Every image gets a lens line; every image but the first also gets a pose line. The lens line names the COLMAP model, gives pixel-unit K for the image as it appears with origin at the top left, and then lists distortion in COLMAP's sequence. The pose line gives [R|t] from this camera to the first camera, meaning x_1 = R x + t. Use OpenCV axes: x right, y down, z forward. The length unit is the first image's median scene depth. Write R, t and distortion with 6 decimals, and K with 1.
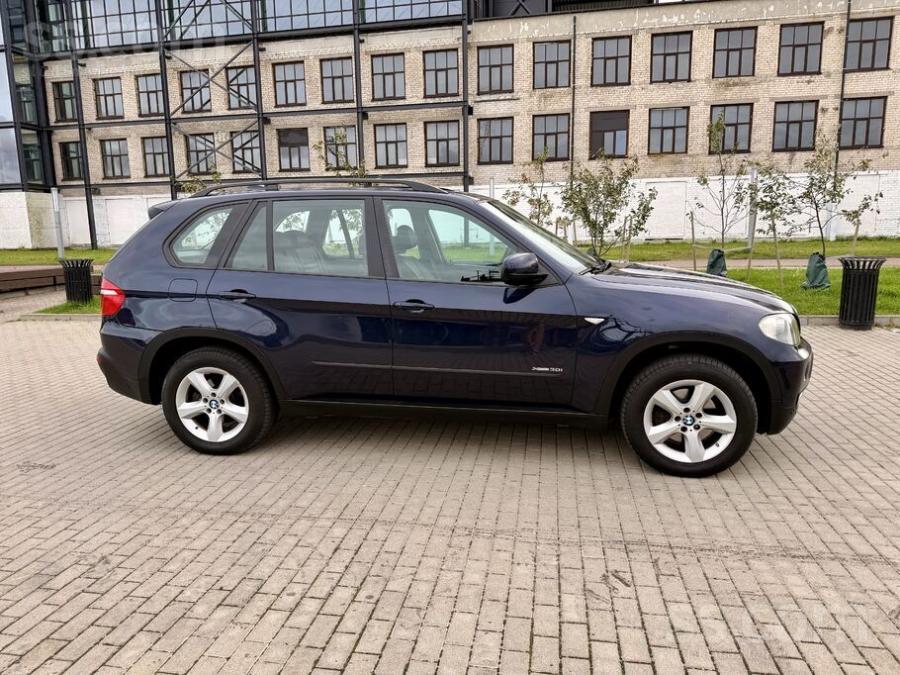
lens RADIAL K [[624.1, 0, 450.4], [0, 624.1, 341.9], [0, 0, 1]] dist [0.053011, -0.072250]
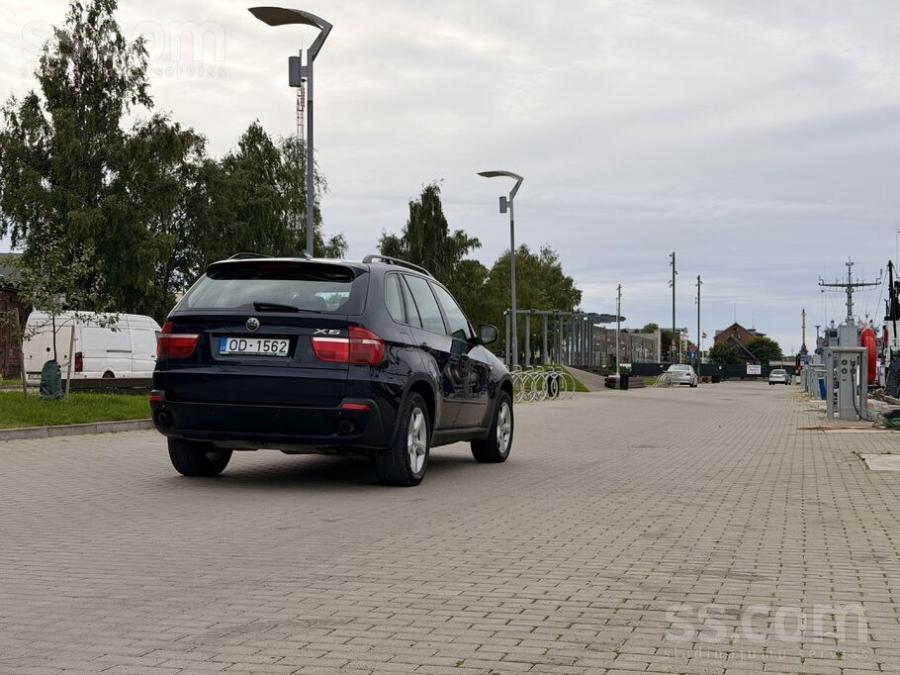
lens RADIAL K [[1206.4, 0, 450.0], [0, 1206.4, 337.5], [0, 0, 1]] dist [0.127019, -0.010755]
pose [[0.113398, 0.047424, 0.992417, -0.320528], [0.159712, 0.985000, -0.065319, 0.008564], [-0.980629, 0.165908, 0.104123, 0.083864]]
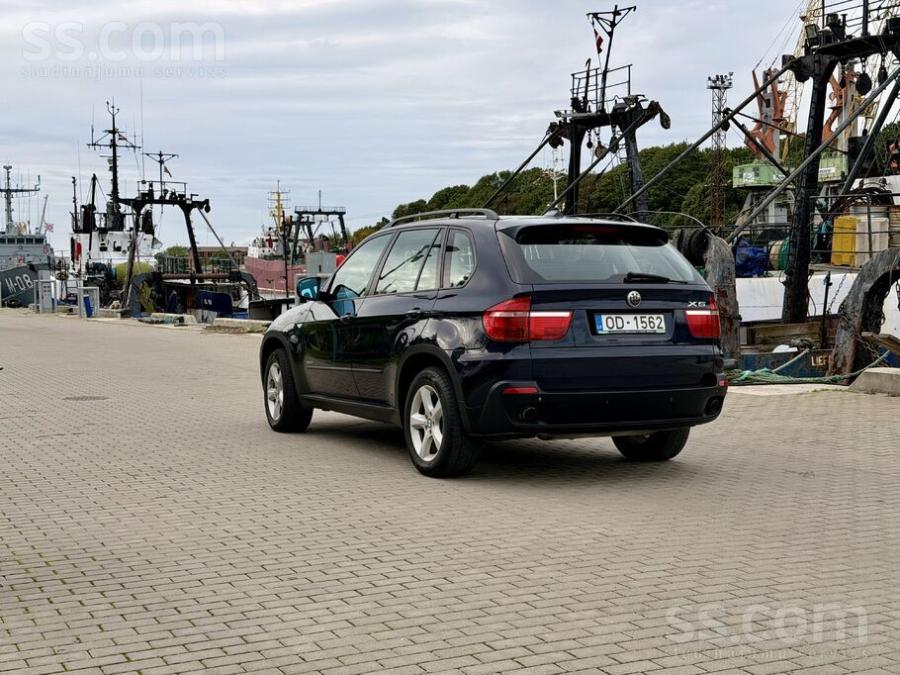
lens RADIAL K [[1206.4, 0, 450.0], [0, 1206.4, 337.5], [0, 0, 1]] dist [0.127019, -0.010755]
pose [[-0.573493, -0.012160, 0.819120, -0.236053], [0.170151, 0.976316, 0.133623, -0.046123], [-0.801345, 0.216006, -0.557842, 0.304294]]
